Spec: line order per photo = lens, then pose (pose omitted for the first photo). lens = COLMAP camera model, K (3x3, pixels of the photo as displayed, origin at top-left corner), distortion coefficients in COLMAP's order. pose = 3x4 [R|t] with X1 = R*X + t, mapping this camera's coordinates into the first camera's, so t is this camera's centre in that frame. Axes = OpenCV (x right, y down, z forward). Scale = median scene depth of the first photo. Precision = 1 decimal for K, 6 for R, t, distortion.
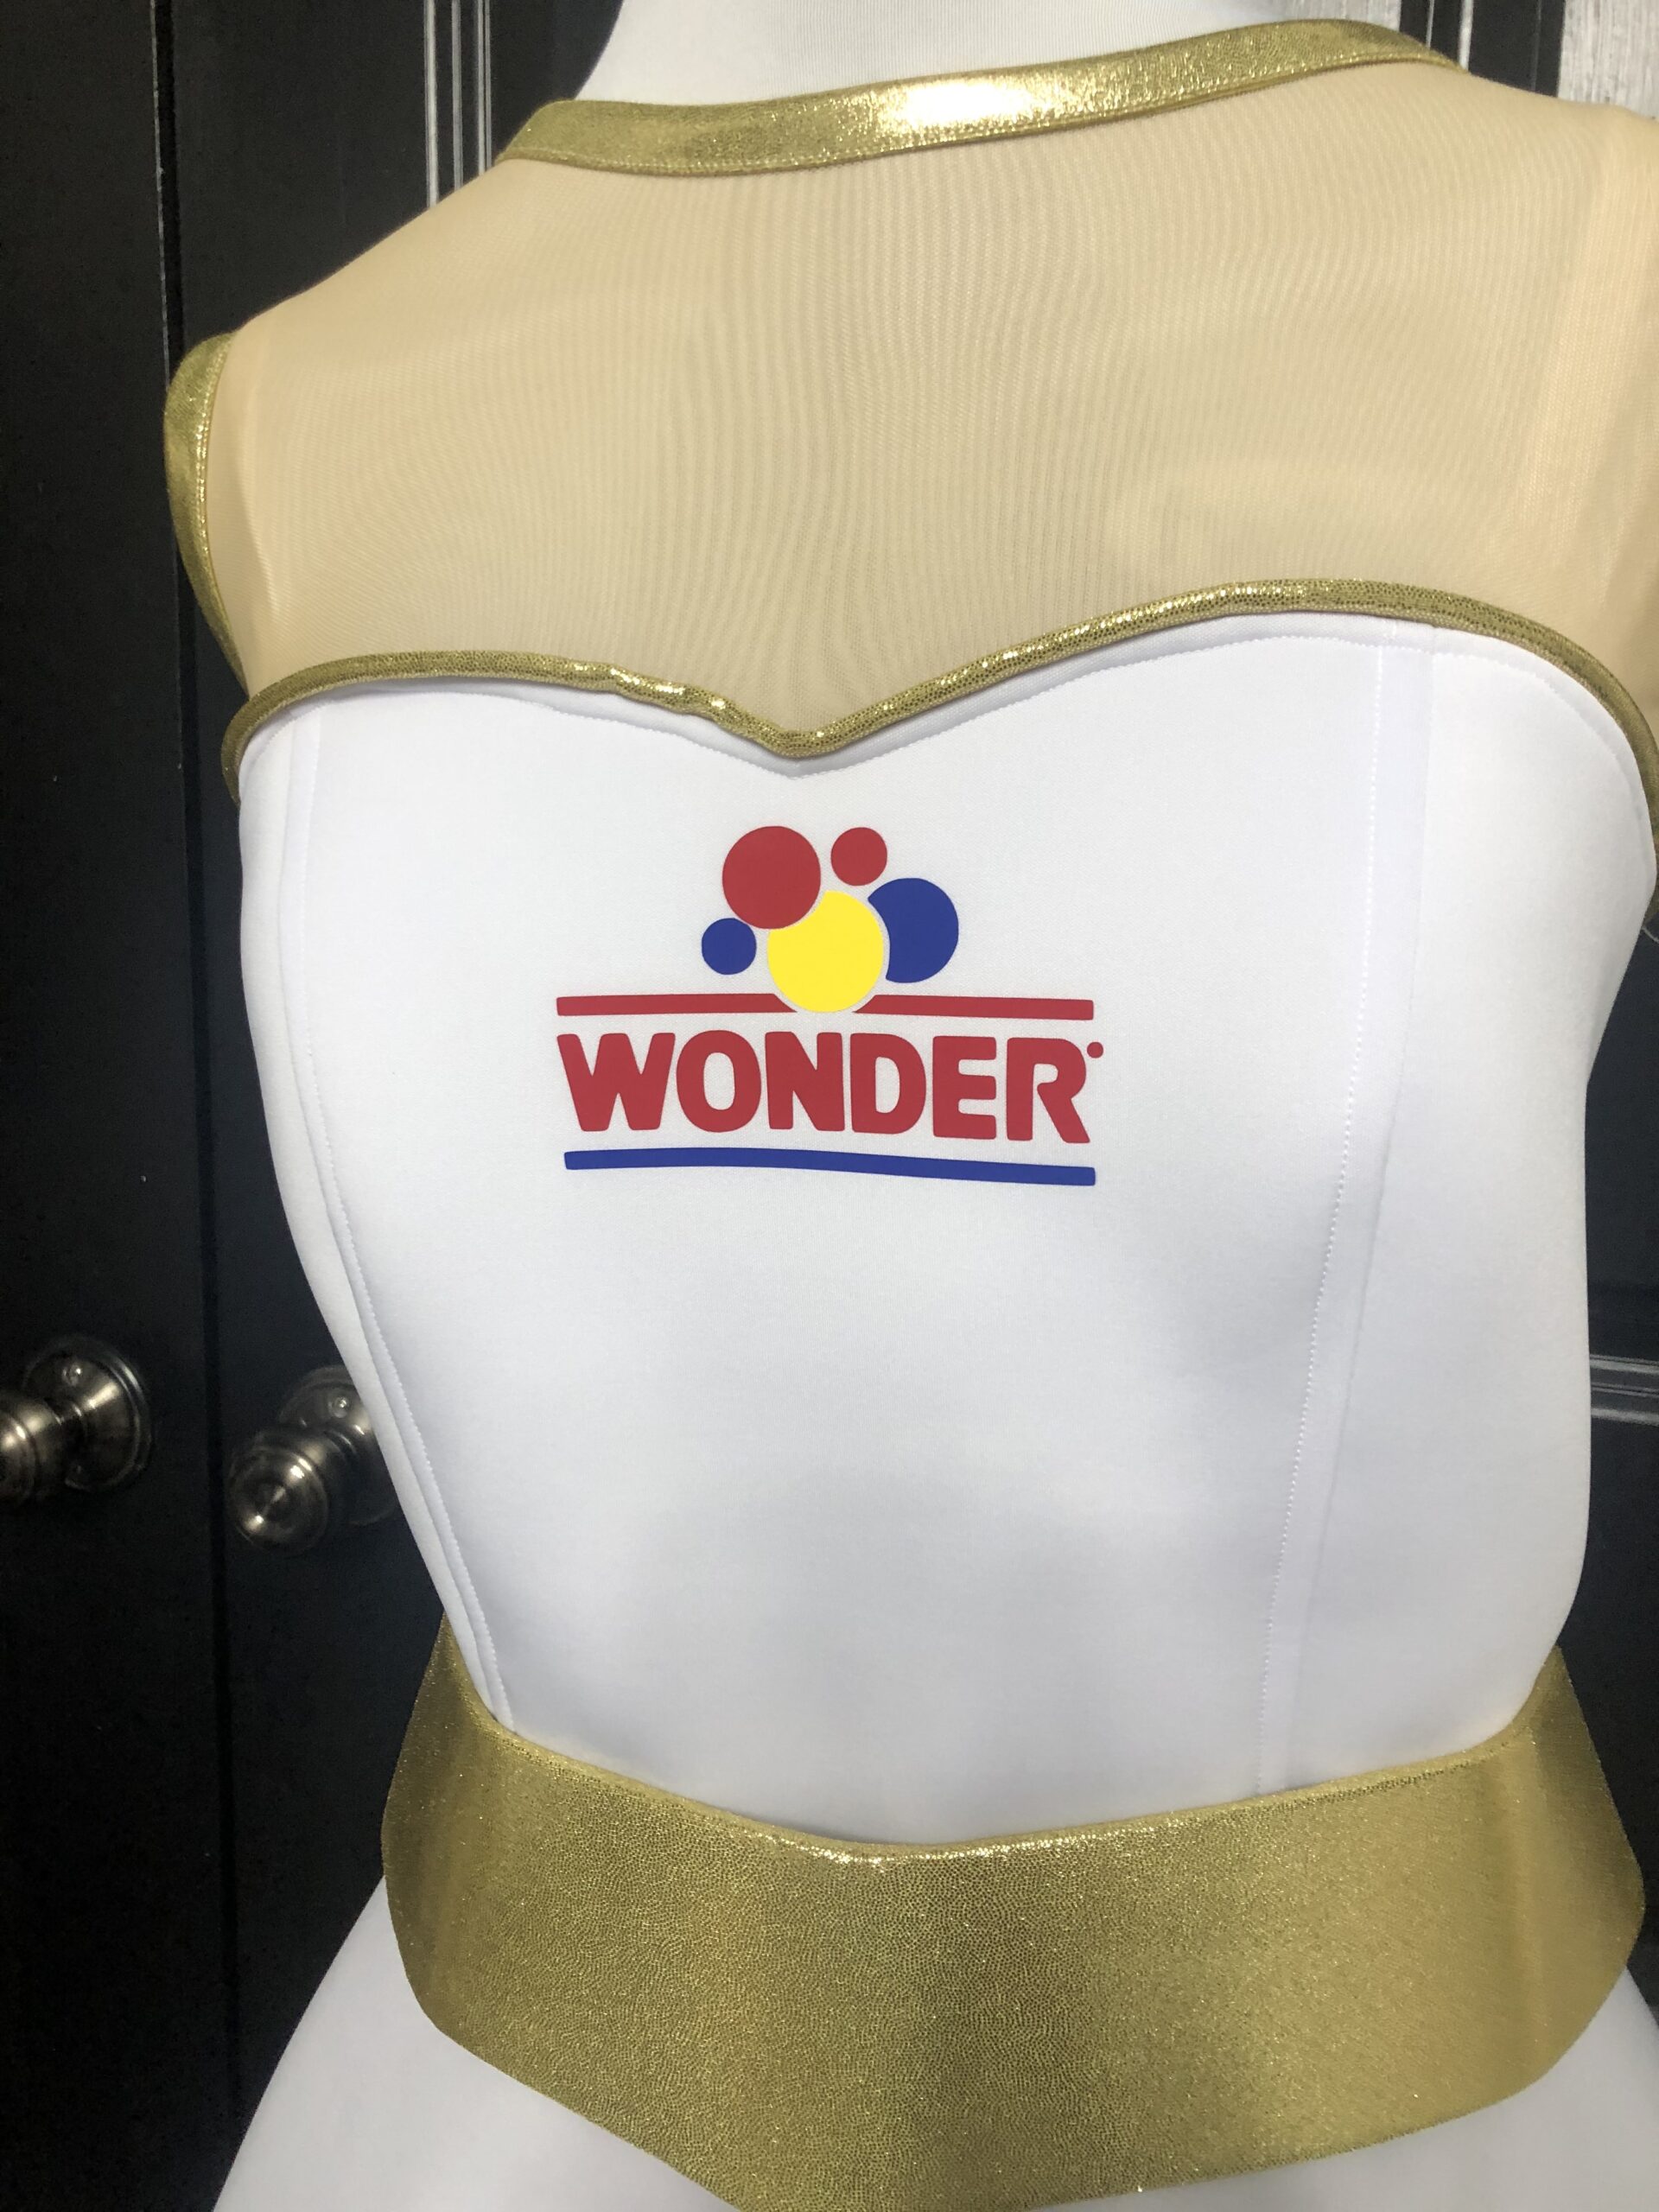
lens RADIAL K [[1796.6, 0, 824.2], [0, 1796.6, 1115.3], [0, 0, 1]] dist [0.048193, -0.062746]
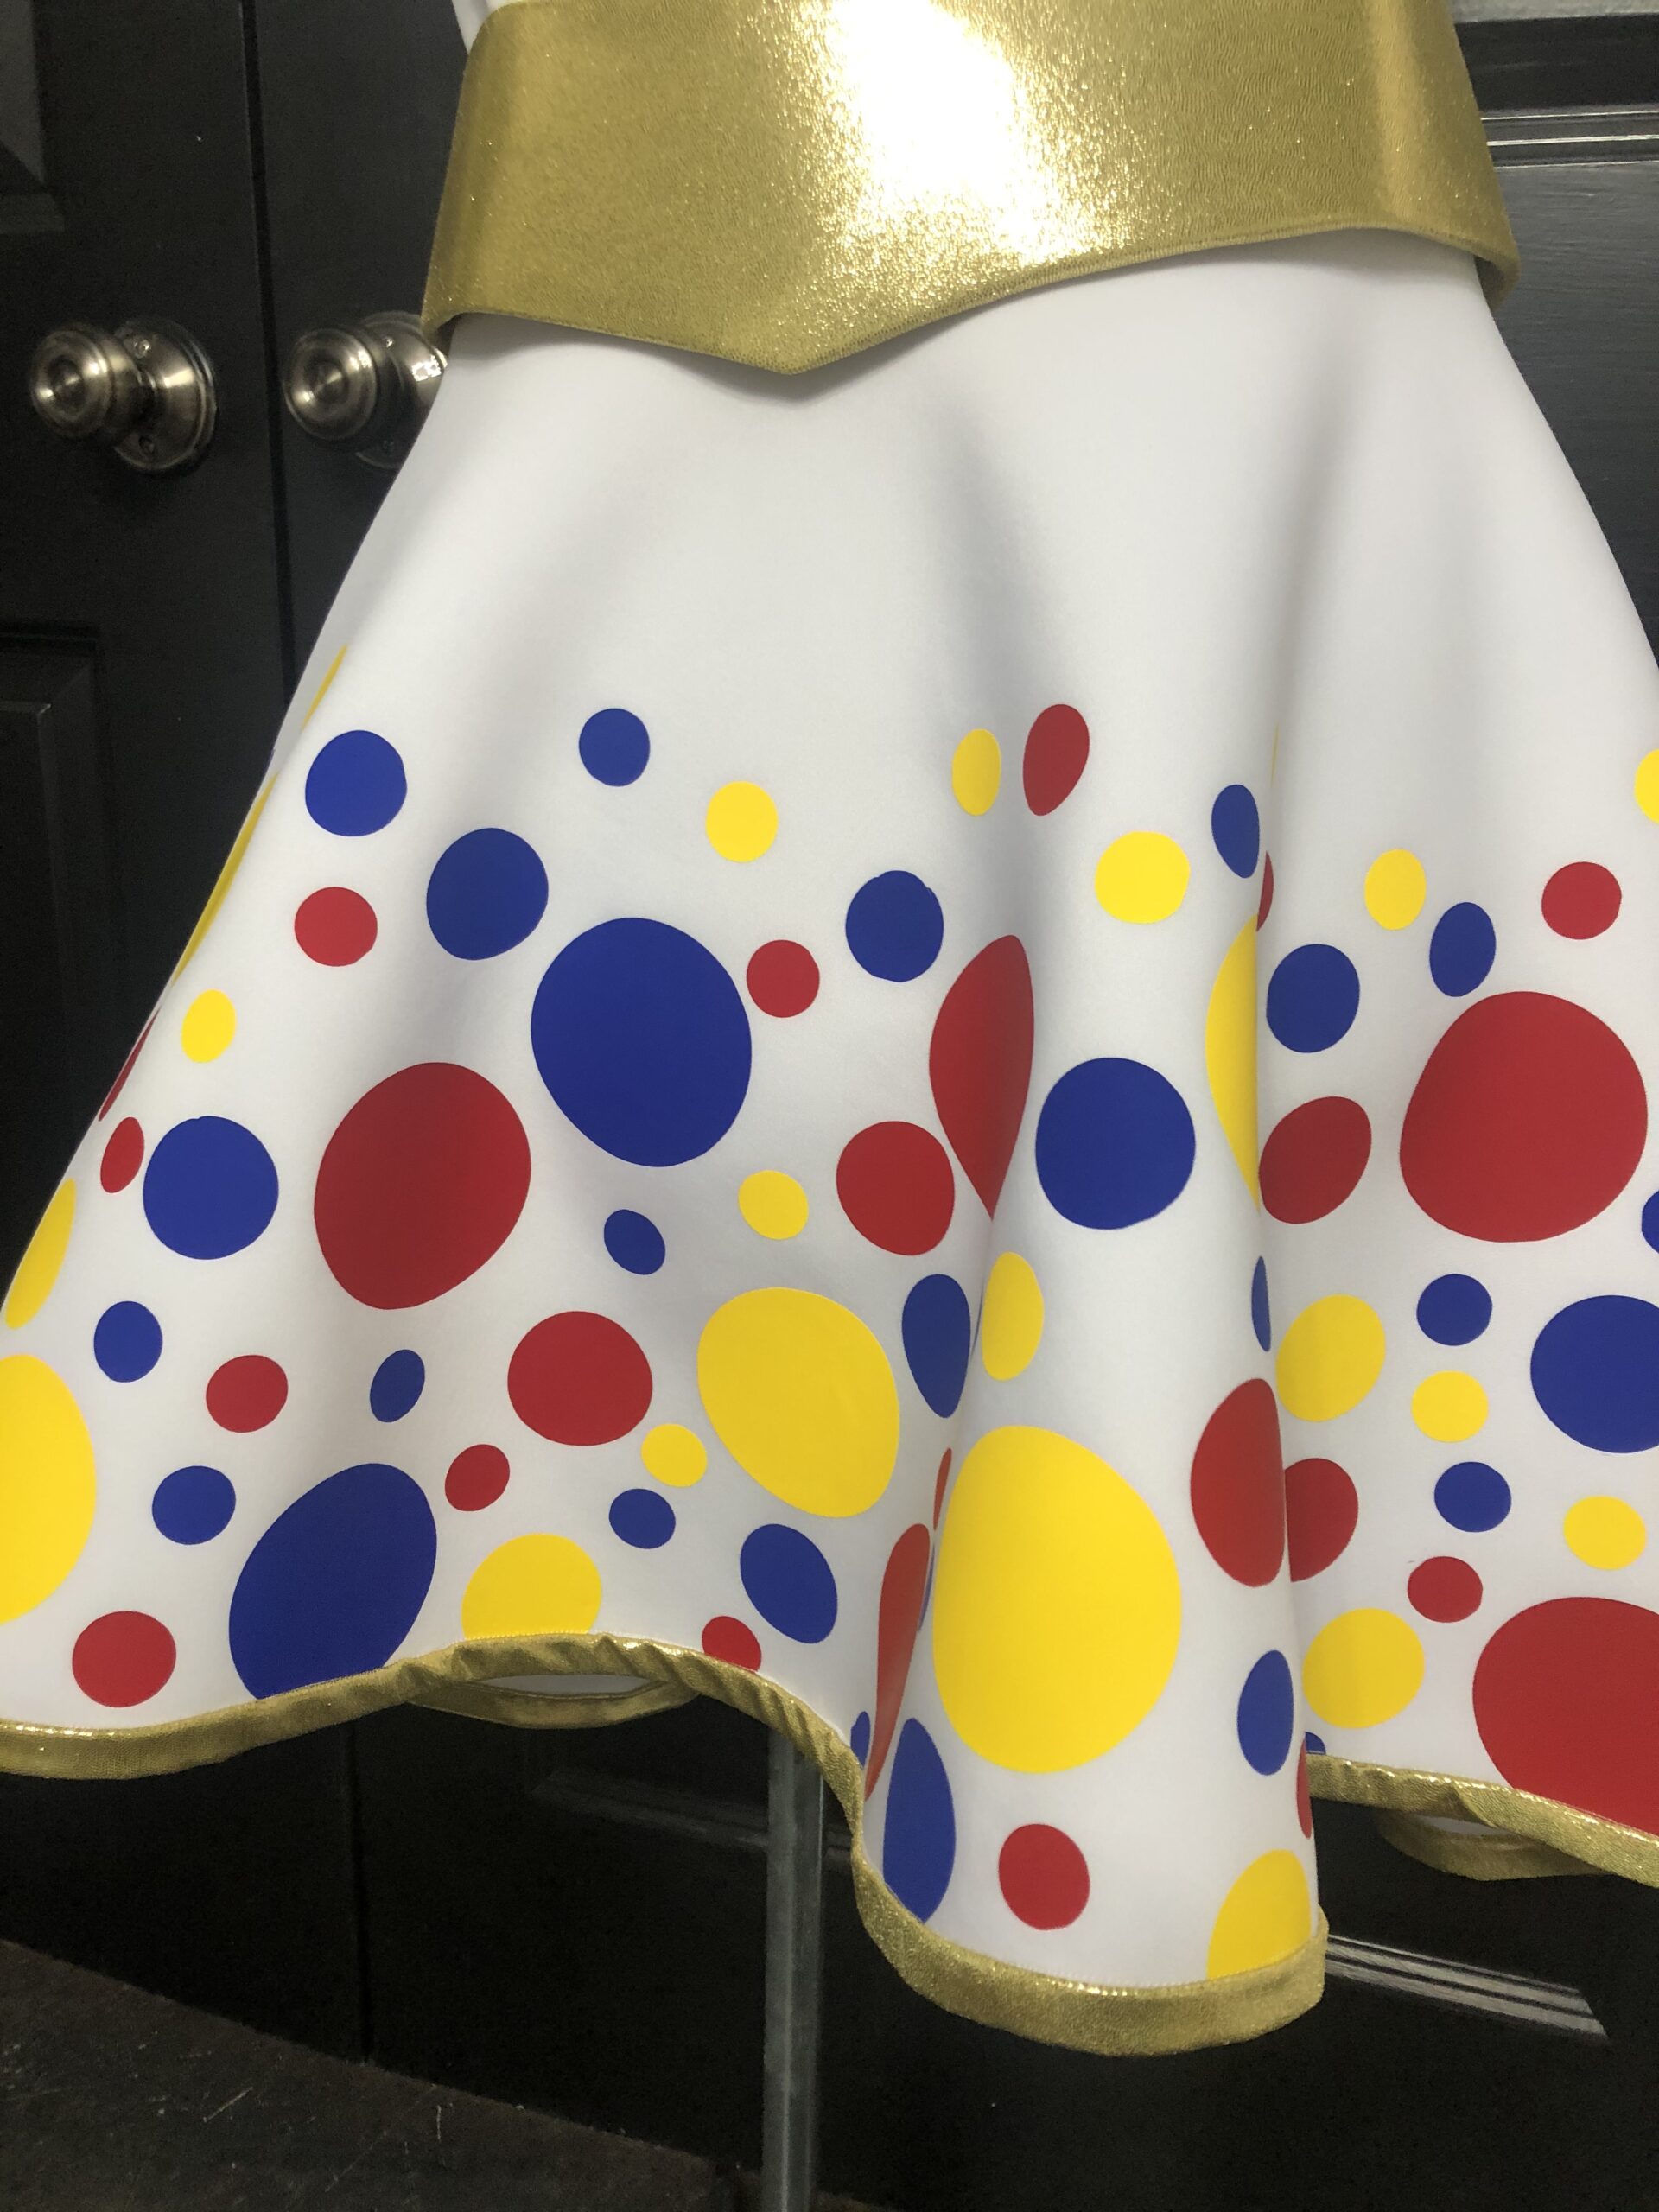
lens RADIAL K [[1796.6, 0, 845.8], [0, 1796.6, 1107.6], [0, 0, 1]] dist [0.048193, -0.062746]
pose [[0.999718, -0.003451, -0.023476, 0.067041], [0.005337, 0.996718, 0.080776, 1.061065], [0.023121, -0.080878, 0.996456, -0.250965]]
